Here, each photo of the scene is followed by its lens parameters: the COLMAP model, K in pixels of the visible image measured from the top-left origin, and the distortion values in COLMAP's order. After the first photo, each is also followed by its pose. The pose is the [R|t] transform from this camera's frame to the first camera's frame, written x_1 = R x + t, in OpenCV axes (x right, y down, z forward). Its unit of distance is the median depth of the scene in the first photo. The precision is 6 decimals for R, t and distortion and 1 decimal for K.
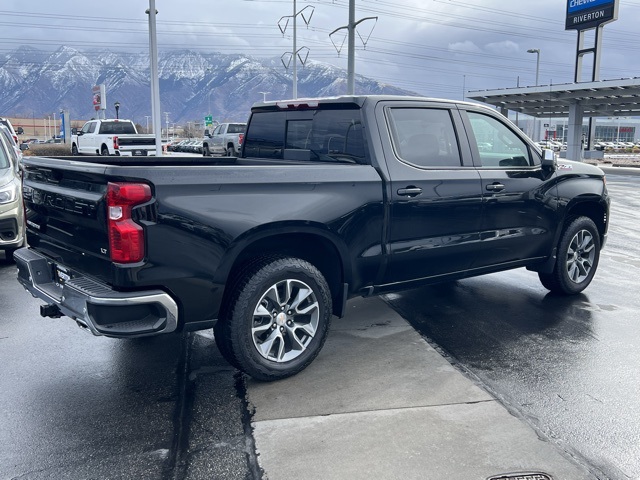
lens RADIAL K [[607.8, 0, 299.5], [0, 607.8, 232.0], [0, 0, 1]] dist [0.082734, -0.123726]
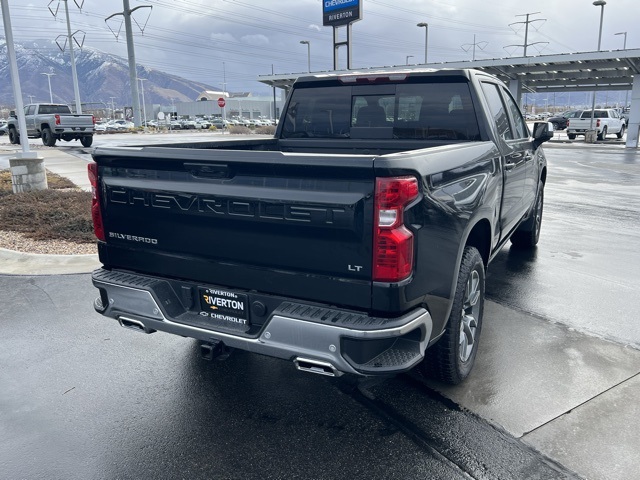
lens RADIAL K [[526.8, 0, 320.0], [0, 526.8, 240.0], [0, 0, 1]] dist [0.016399, 0.000624]
pose [[0.925592, -0.102222, 0.364459, -0.506208], [0.073805, 0.993102, 0.091106, -0.056714], [-0.371258, -0.057428, 0.926752, 0.354222]]
